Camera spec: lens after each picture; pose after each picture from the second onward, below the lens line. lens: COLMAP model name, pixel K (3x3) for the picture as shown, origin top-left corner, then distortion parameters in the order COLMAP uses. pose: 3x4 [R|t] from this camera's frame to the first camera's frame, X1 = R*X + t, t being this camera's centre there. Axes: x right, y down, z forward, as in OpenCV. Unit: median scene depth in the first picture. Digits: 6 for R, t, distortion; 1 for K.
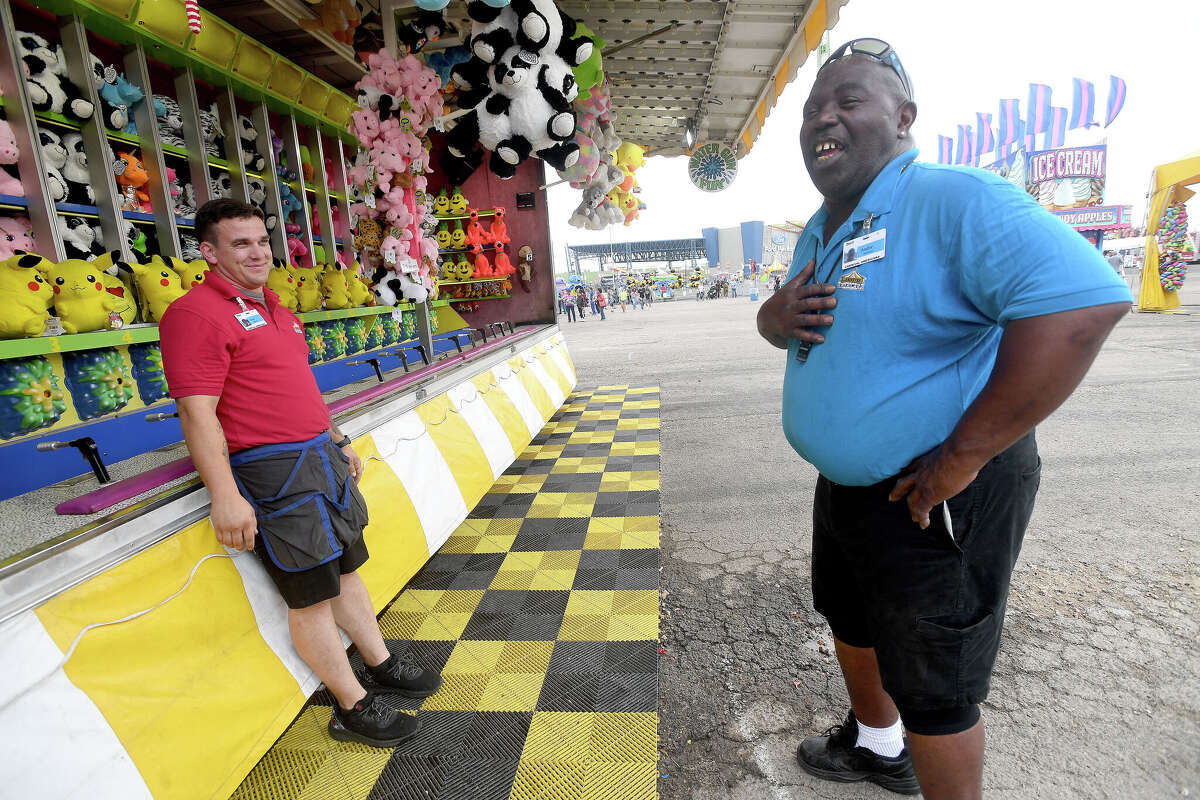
lens RADIAL K [[610.7, 0, 606.5], [0, 610.7, 402.5], [0, 0, 1]] dist [-0.054016, 0.018754]
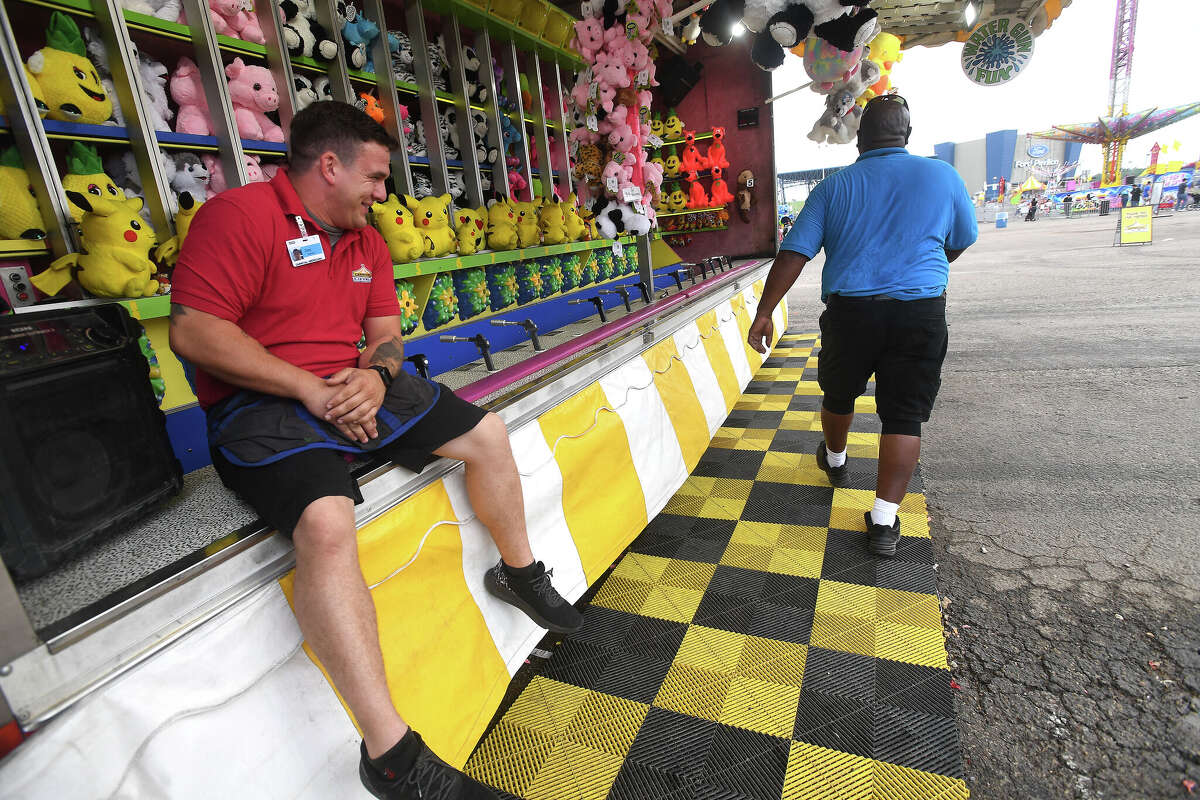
lens RADIAL K [[610.7, 0, 594.2], [0, 610.7, 408.6], [0, 0, 1]] dist [-0.054016, 0.018754]
pose [[0.944250, 0.060881, -0.323552, -0.066524], [-0.023885, 0.992832, 0.117111, -0.010739], [0.328363, -0.102854, 0.938935, 0.094488]]
